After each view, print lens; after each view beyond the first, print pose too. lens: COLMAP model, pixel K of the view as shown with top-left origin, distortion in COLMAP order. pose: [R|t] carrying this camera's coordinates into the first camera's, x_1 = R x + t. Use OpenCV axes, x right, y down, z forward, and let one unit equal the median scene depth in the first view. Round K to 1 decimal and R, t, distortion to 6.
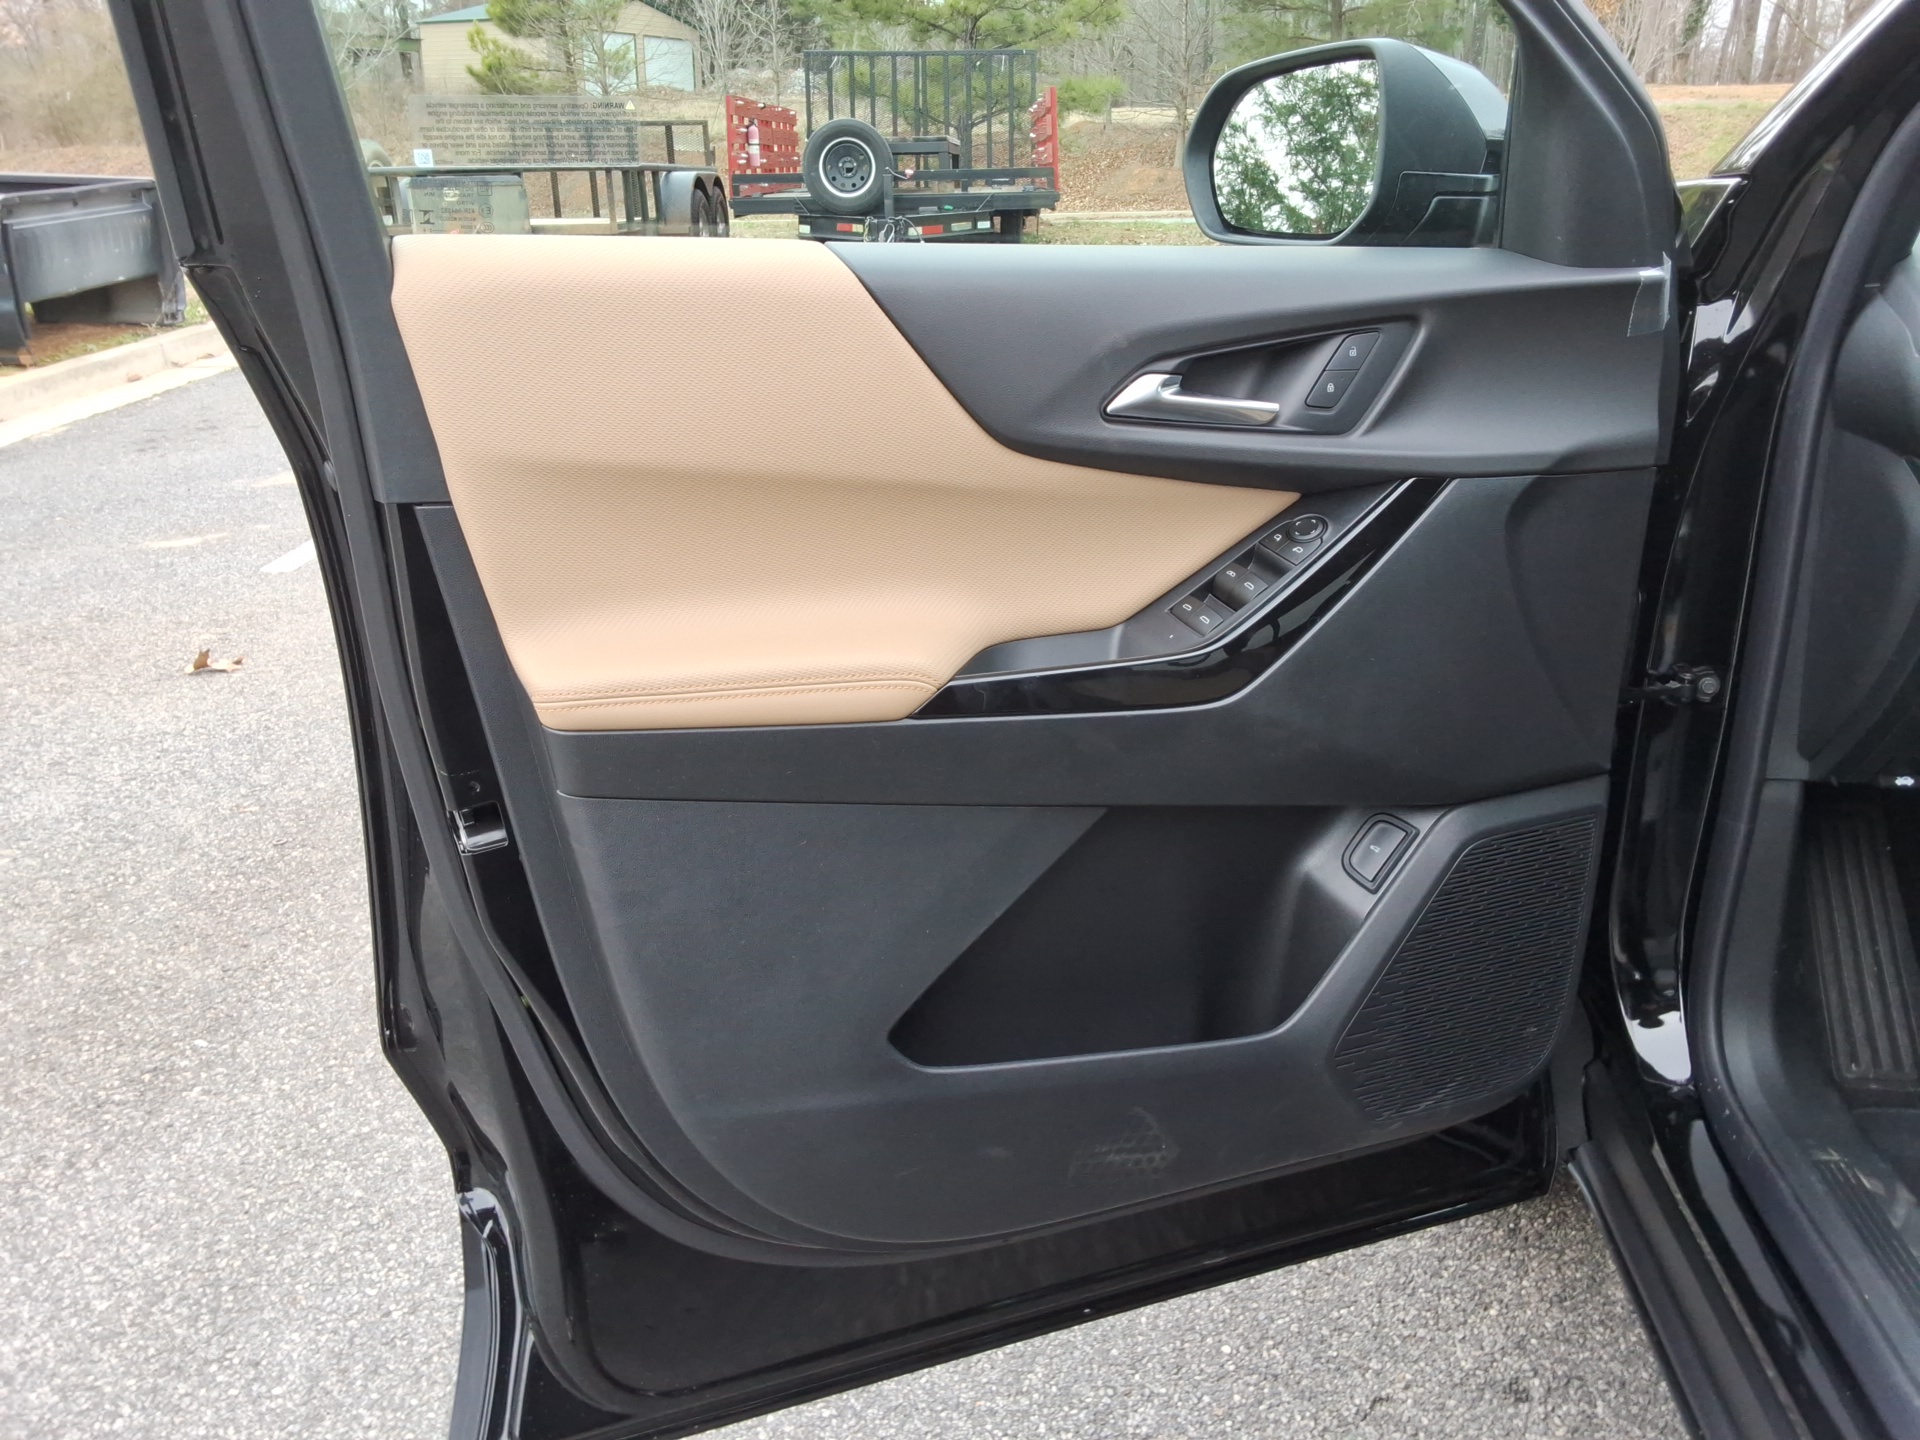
lens RADIAL K [[1532.8, 0, 968.7], [0, 1532.8, 709.0], [0, 0, 1]] dist [0.112398, -0.176757]
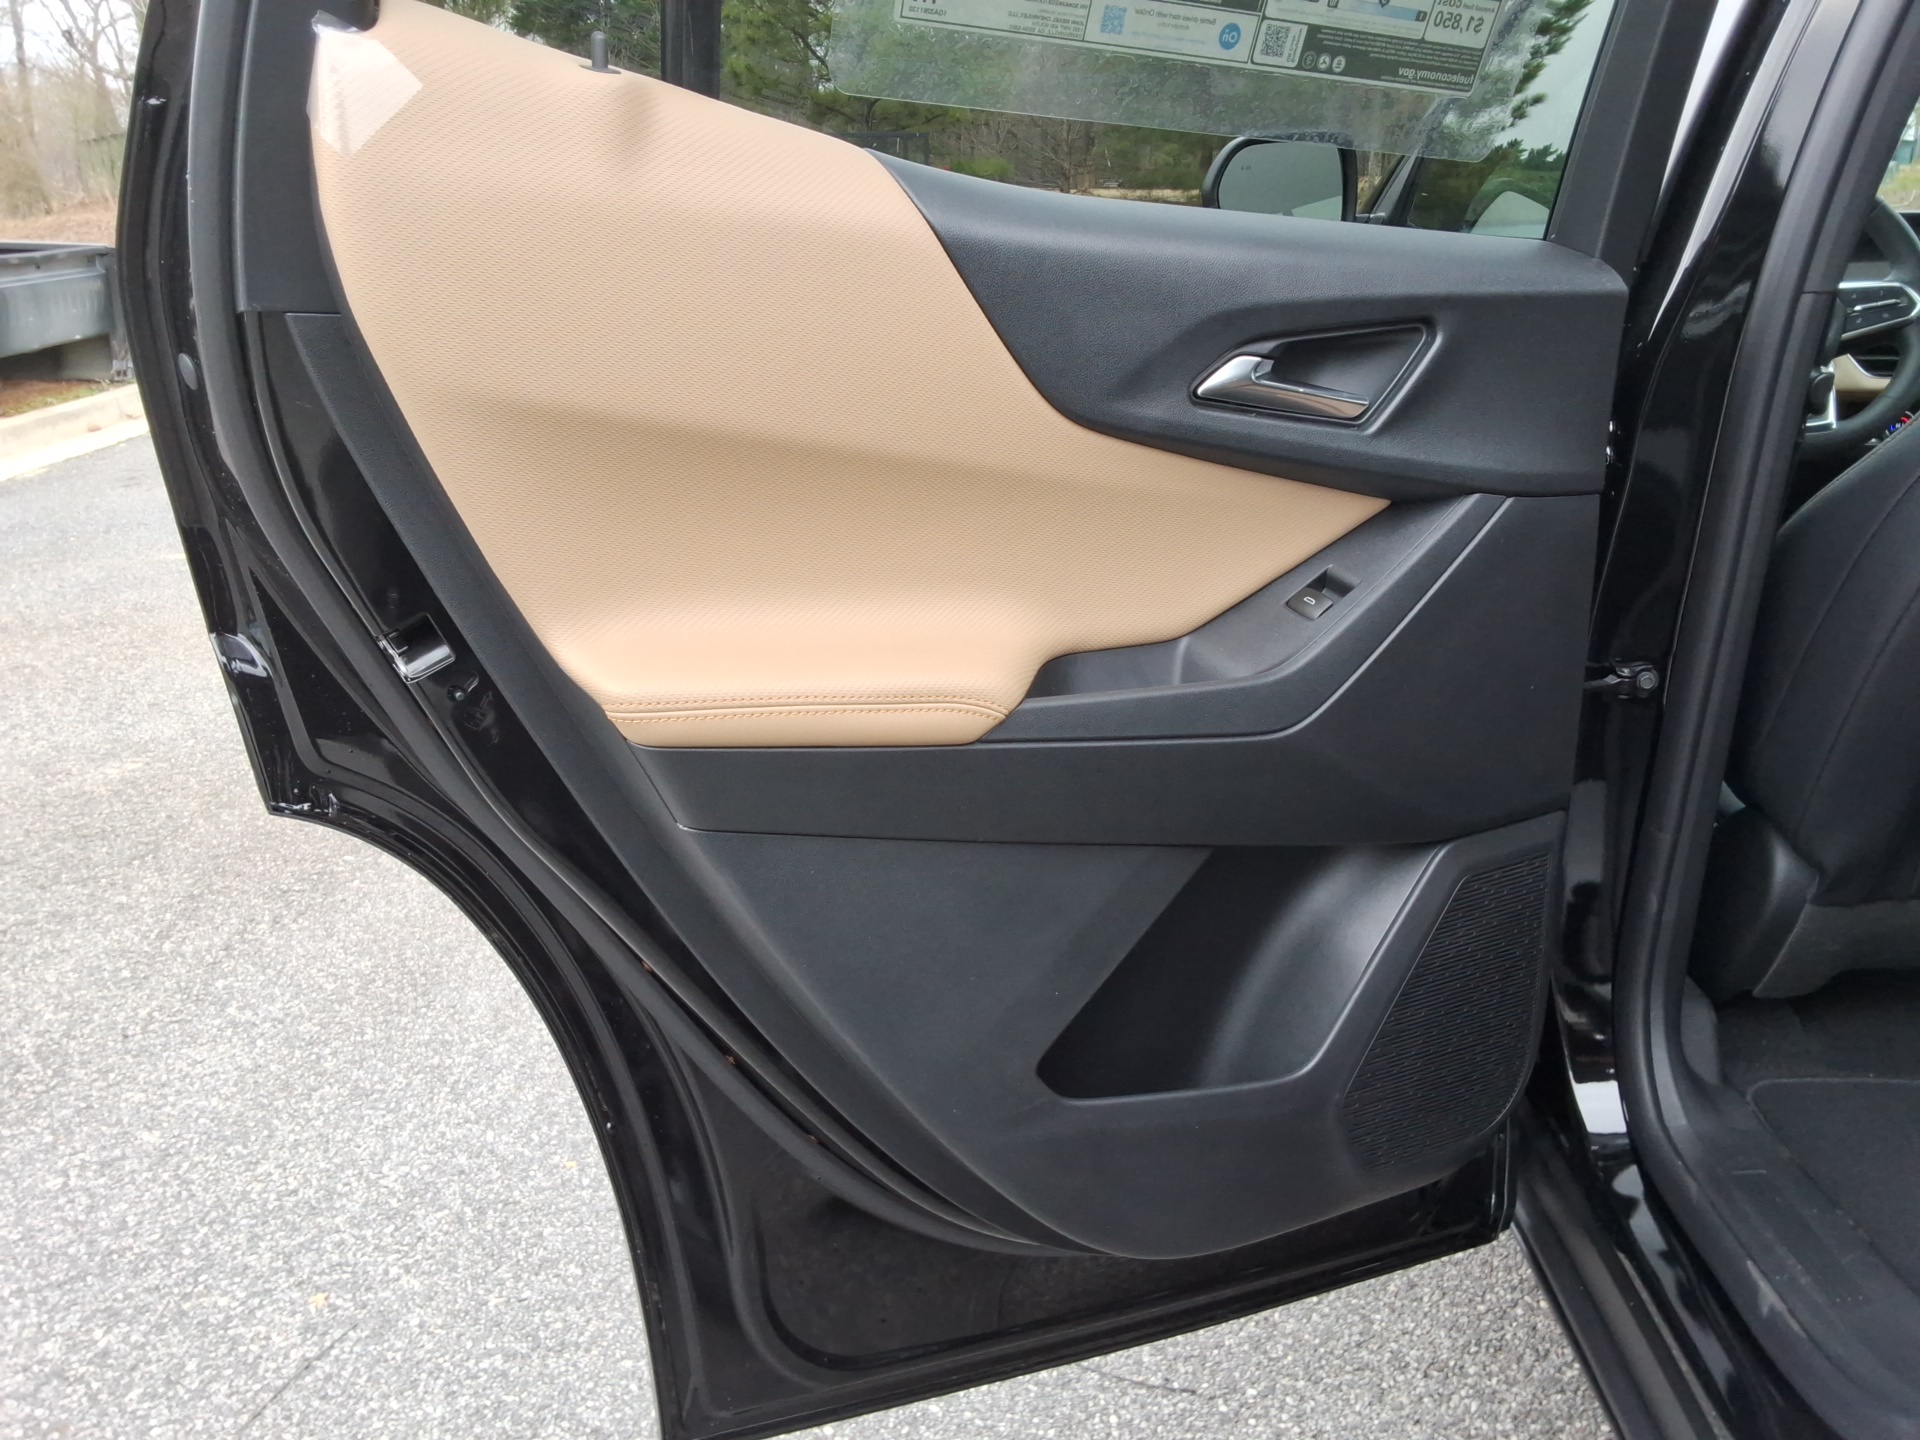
lens RADIAL K [[1532.8, 0, 966.5], [0, 1532.8, 721.9], [0, 0, 1]] dist [0.112398, -0.176757]
pose [[0.997762, -0.016875, 0.064708, -0.011316], [0.019283, 0.999137, -0.036776, 0.040263], [-0.064032, 0.037942, 0.997226, -0.097907]]
